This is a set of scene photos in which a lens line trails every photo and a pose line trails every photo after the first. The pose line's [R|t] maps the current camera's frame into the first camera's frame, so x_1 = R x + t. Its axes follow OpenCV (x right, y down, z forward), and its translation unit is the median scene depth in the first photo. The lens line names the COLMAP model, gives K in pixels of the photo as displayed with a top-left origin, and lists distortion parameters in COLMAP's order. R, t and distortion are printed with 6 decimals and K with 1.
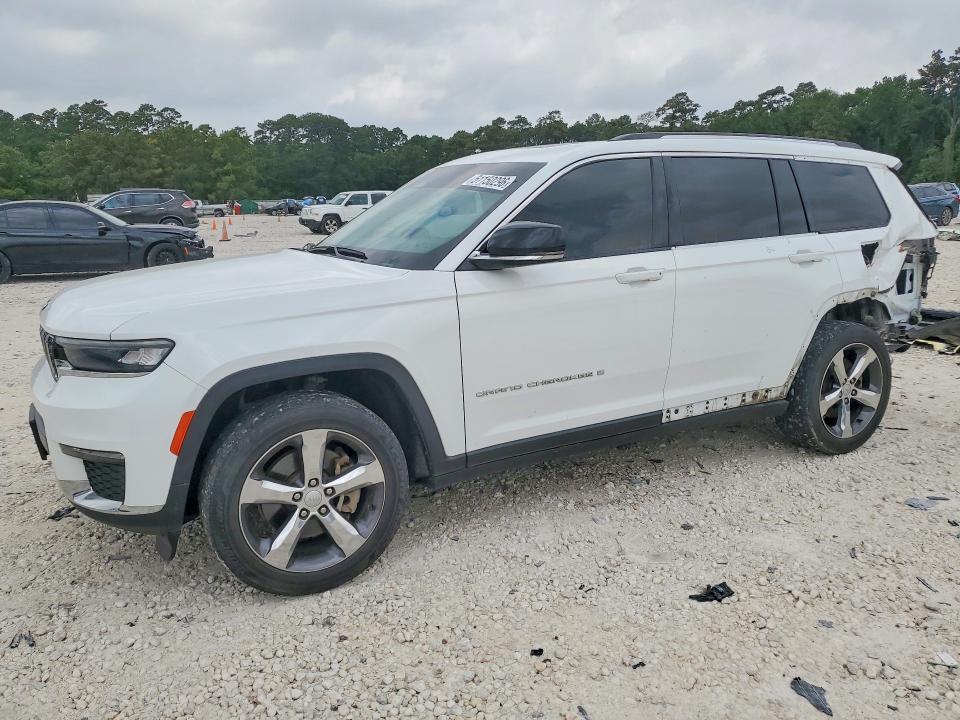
lens RADIAL K [[695.2, 0, 480.0], [0, 695.2, 360.0], [0, 0, 1]] dist [0.084542, -0.000547]
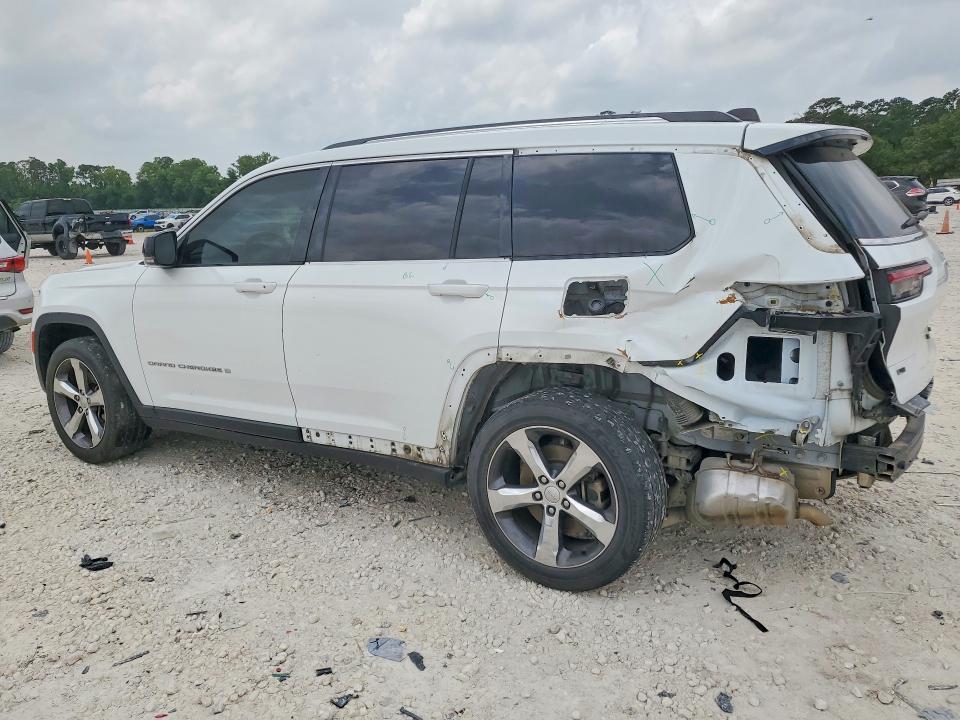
lens RADIAL K [[695.2, 0, 480.0], [0, 695.2, 360.0], [0, 0, 1]] dist [0.084542, -0.000547]
pose [[0.514431, 0.177404, -0.838981, 1.143400], [-0.164990, 0.980564, 0.106176, -0.159052], [0.841510, 0.083803, 0.533702, 0.651867]]
